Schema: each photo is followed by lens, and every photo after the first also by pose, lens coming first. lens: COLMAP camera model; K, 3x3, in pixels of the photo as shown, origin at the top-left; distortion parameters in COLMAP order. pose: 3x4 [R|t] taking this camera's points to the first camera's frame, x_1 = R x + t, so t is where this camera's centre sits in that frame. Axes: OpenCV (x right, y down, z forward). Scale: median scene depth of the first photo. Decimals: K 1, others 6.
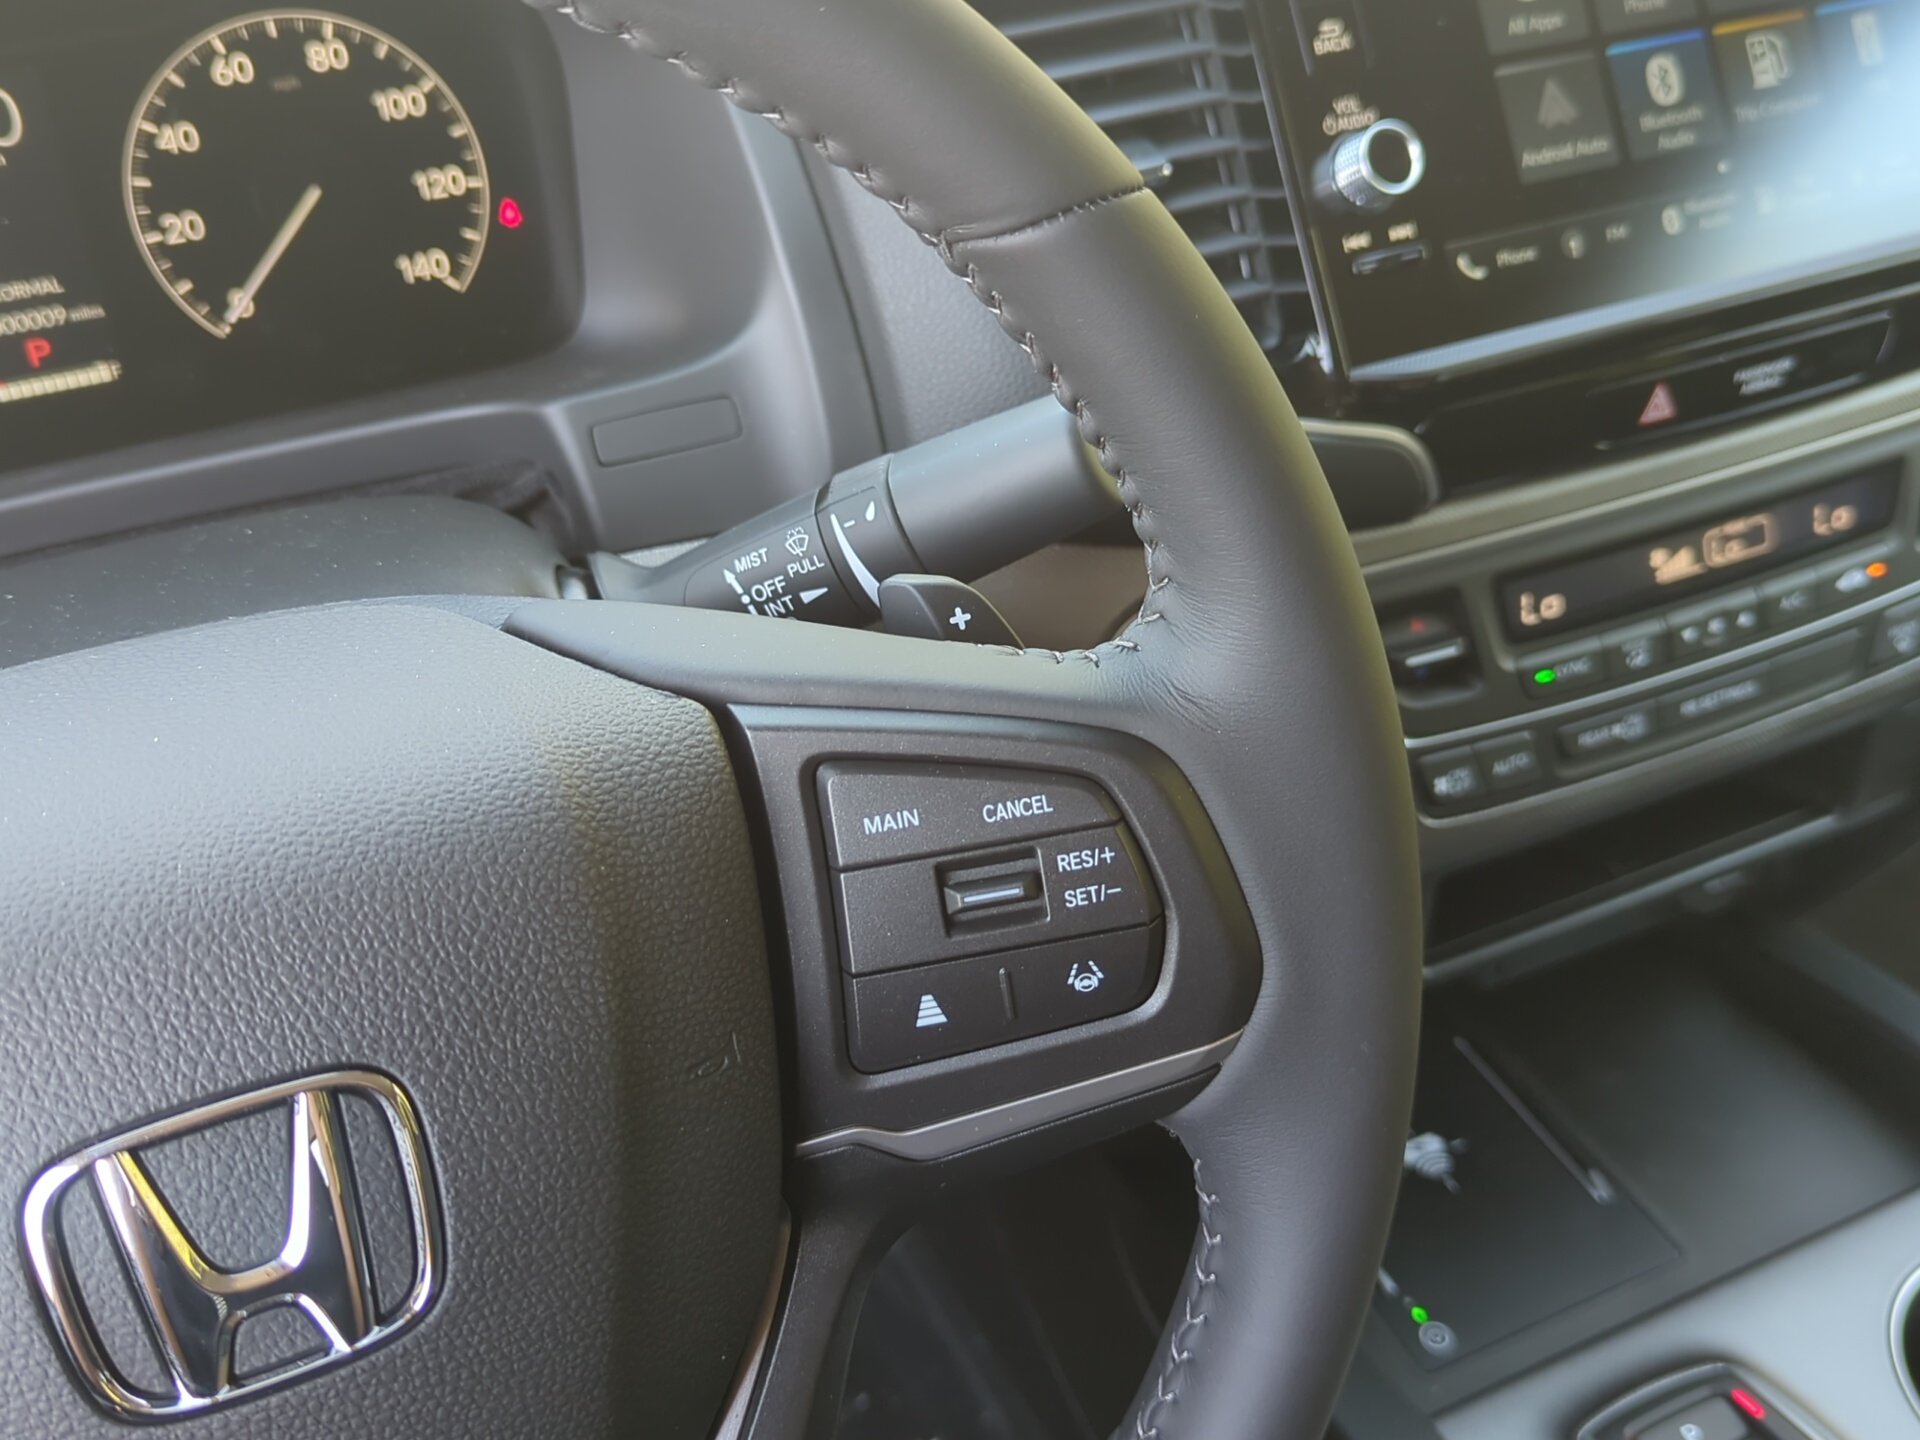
lens RADIAL K [[2036.7, 0, 989.0], [0, 2036.7, 690.0], [0, 0, 1]] dist [-0.007964, 0.053148]
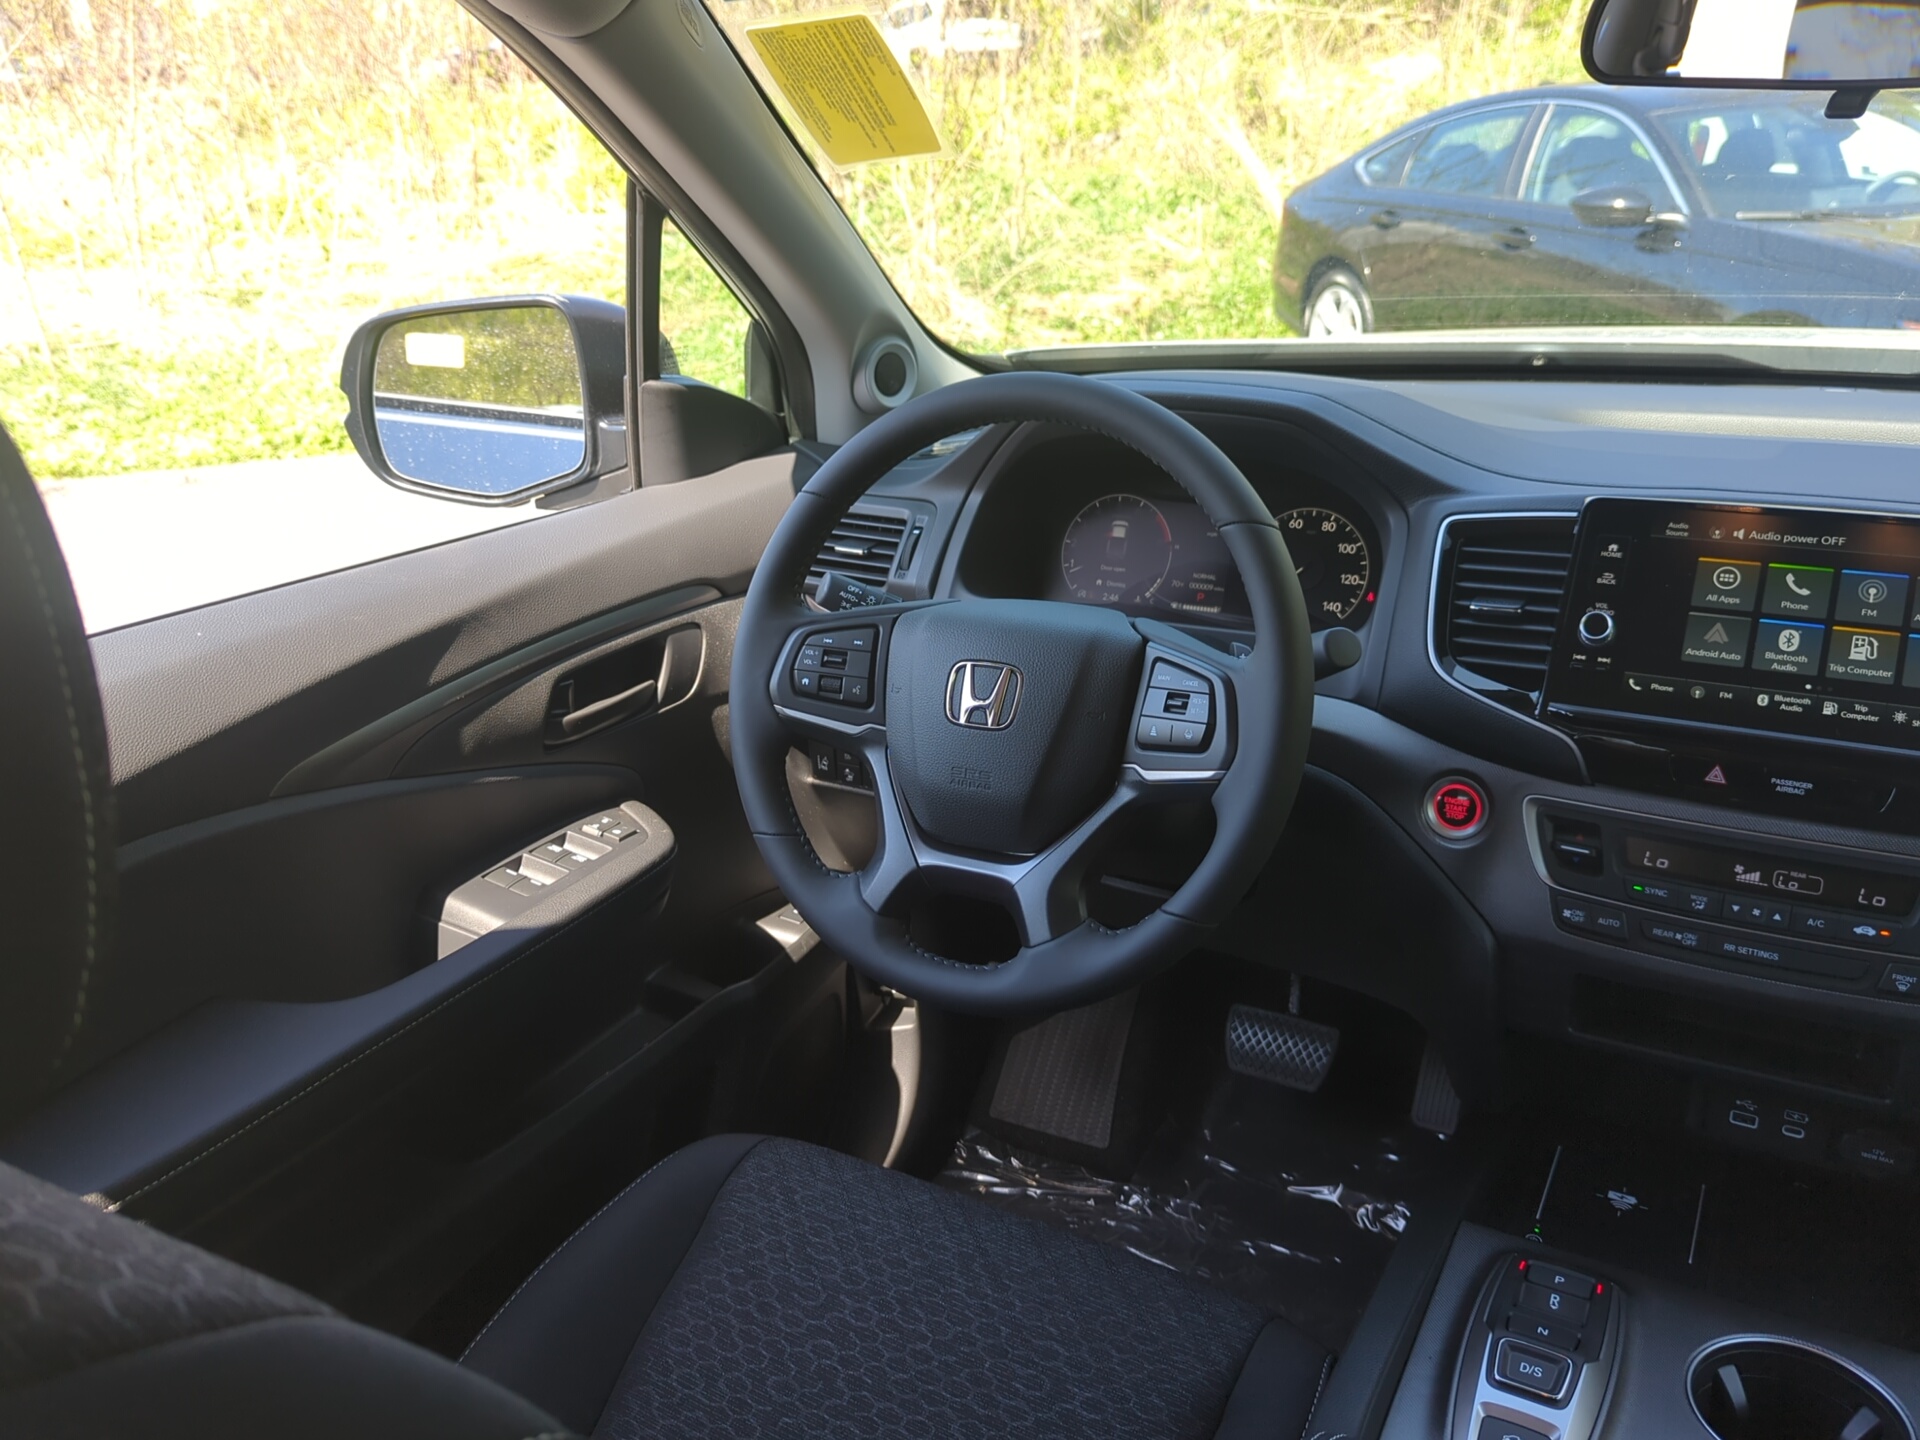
lens RADIAL K [[1561.9, 0, 978.6], [0, 1561.9, 695.7], [0, 0, 1]] dist [0.063990, -0.064253]
pose [[0.572404, 0.254823, -0.779371, 1.239325], [-0.463438, 0.884654, -0.051122, 0.242888], [0.676446, 0.390452, 0.624474, -0.615691]]
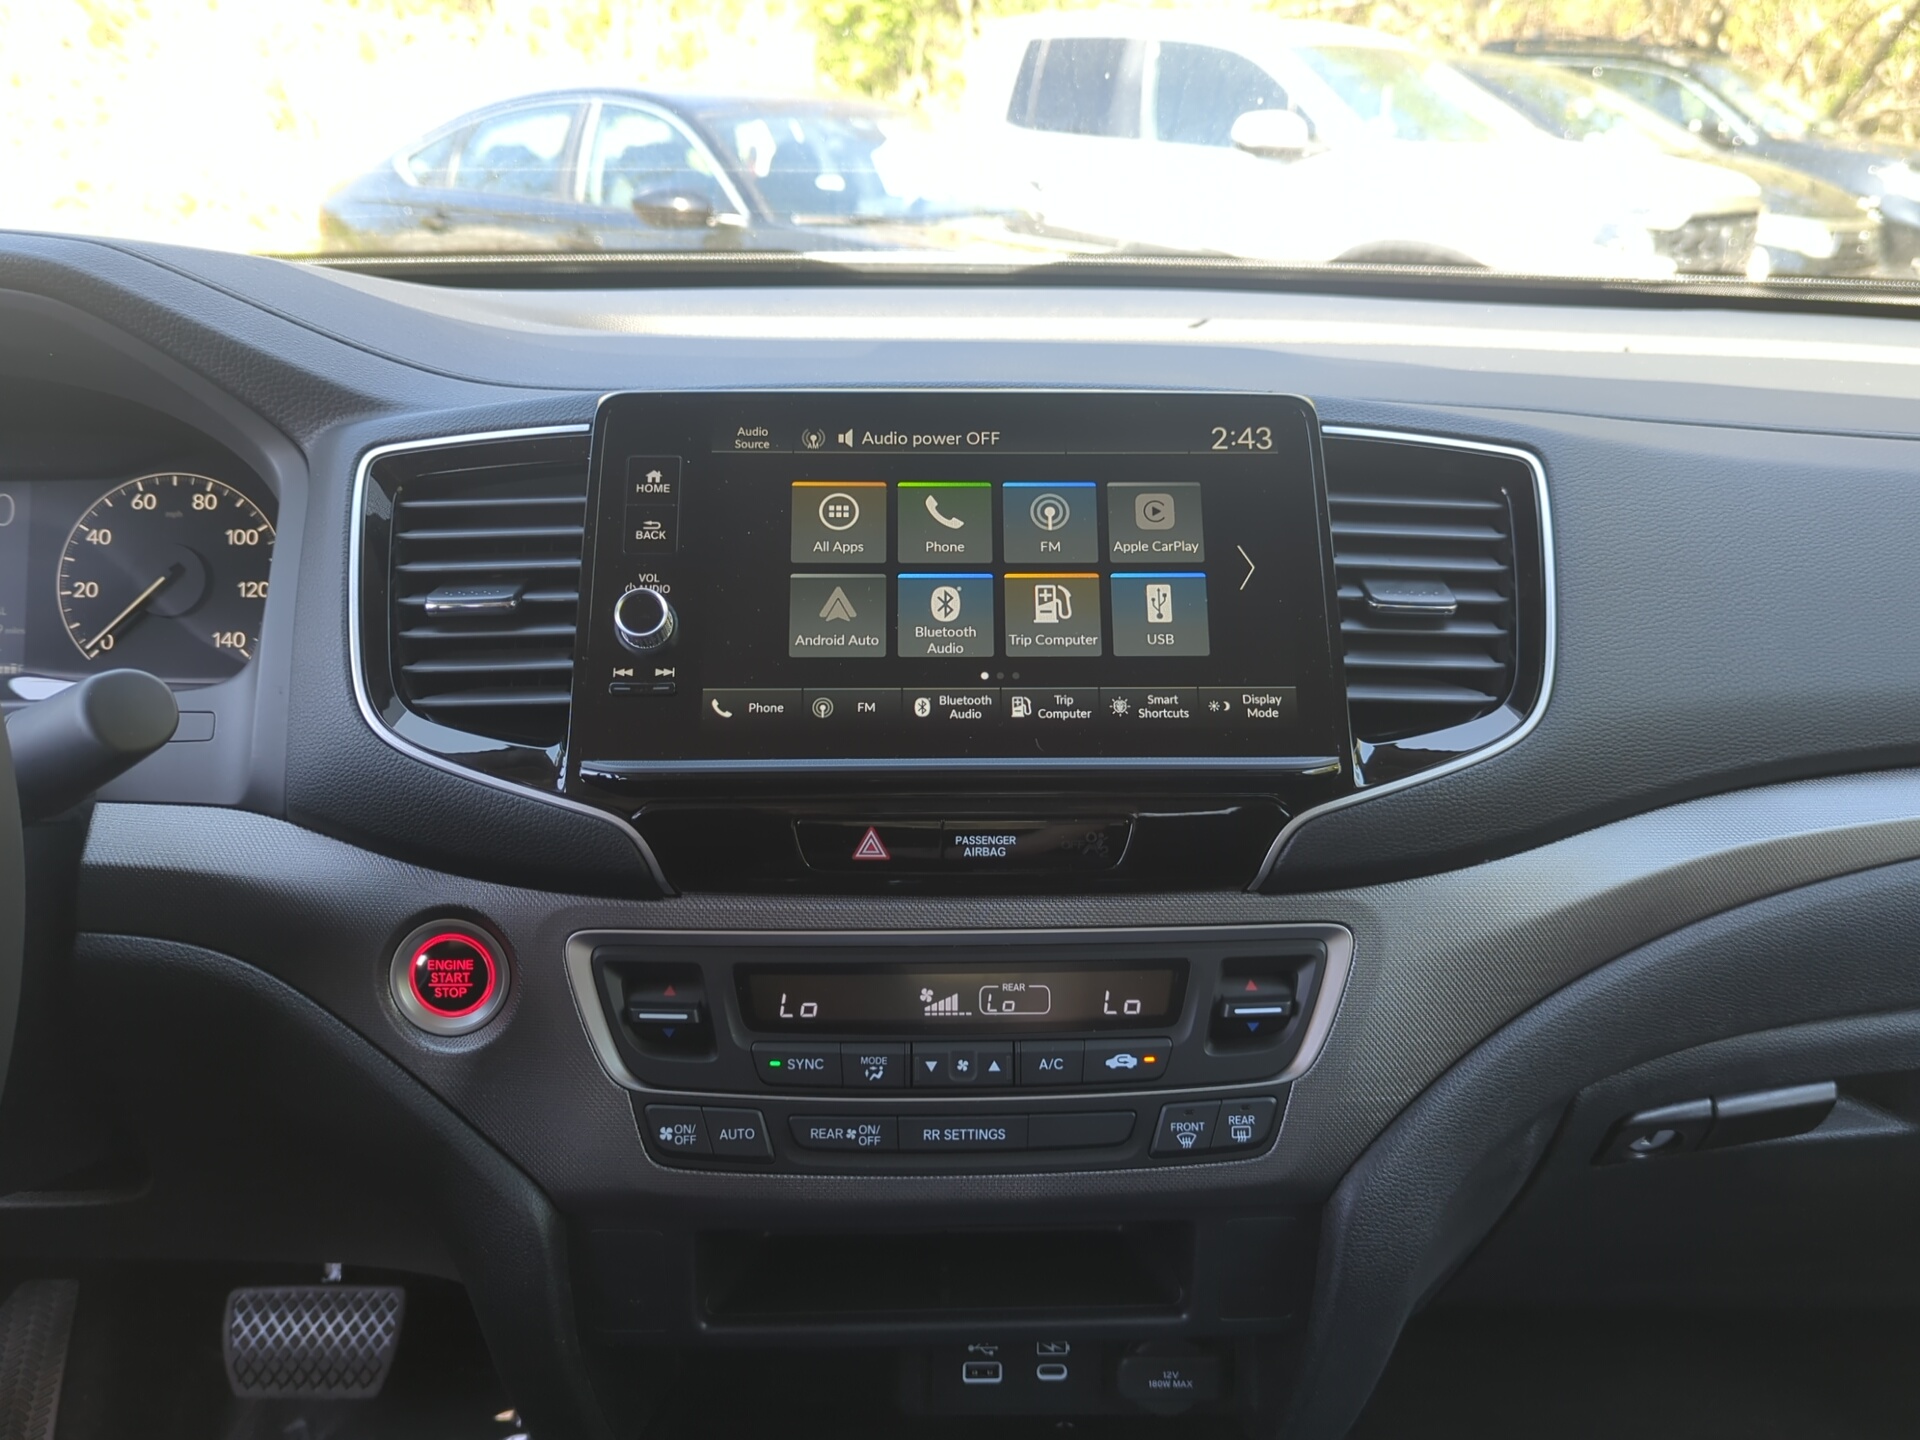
lens RADIAL K [[1621.2, 0, 974.4], [0, 1621.2, 691.3], [0, 0, 1]] dist [0.091784, -0.115857]
pose [[0.909731, 0.128735, -0.394736, 0.818864], [-0.248812, 0.930133, -0.270082, 0.021844], [0.332388, 0.343917, 0.878202, 0.148128]]
